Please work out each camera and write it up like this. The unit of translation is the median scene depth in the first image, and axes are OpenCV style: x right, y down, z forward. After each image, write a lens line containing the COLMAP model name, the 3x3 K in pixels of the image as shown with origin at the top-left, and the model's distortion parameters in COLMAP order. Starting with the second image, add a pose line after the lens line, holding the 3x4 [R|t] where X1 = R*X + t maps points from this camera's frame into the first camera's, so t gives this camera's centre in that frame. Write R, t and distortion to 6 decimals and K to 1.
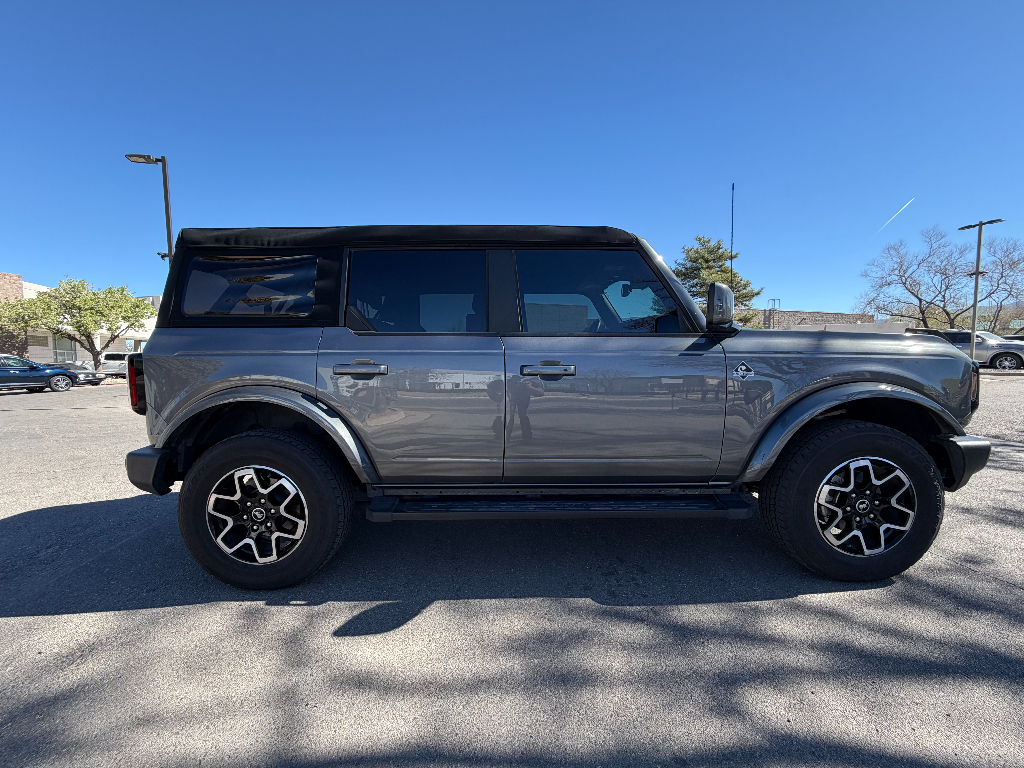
lens RADIAL K [[407.1, 0, 512.2], [0, 407.1, 384.9], [0, 0, 1]] dist [-0.004029, 0.000365]
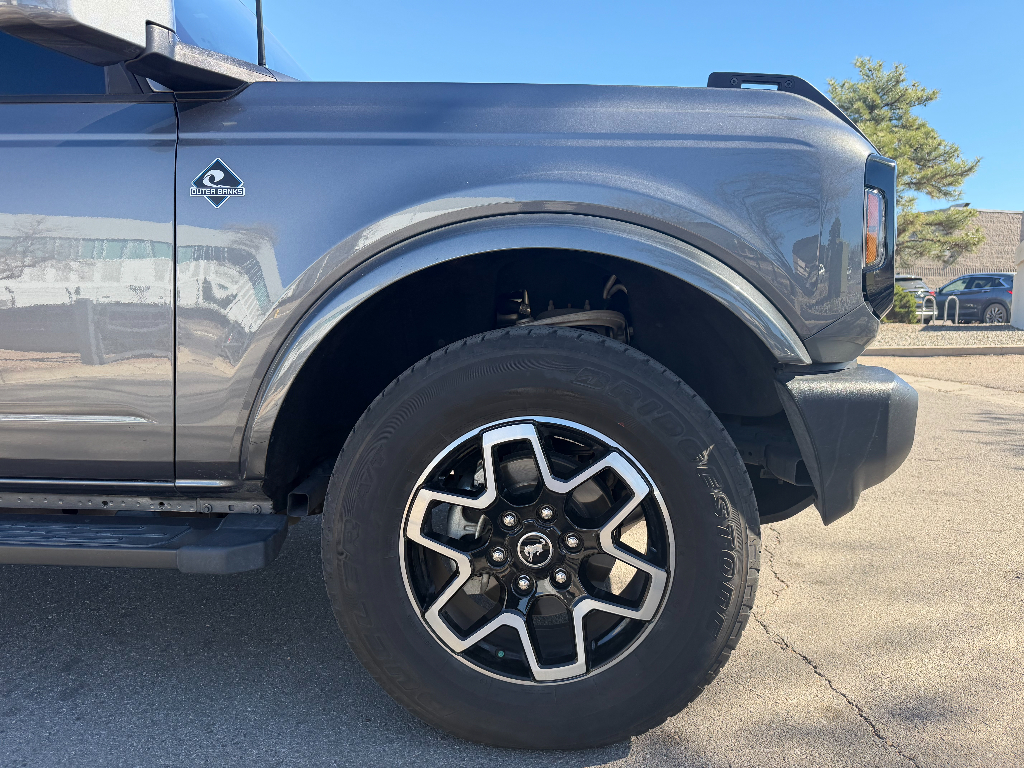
lens RADIAL K [[723.4, 0, 508.4], [0, 723.4, 377.2], [0, 0, 1]] dist [0.053015, -0.066634]
pose [[0.997706, 0.016090, -0.065754, 0.884025], [-0.013781, 0.999278, 0.035411, 0.116805], [0.066276, -0.034423, 0.997207, 0.338452]]
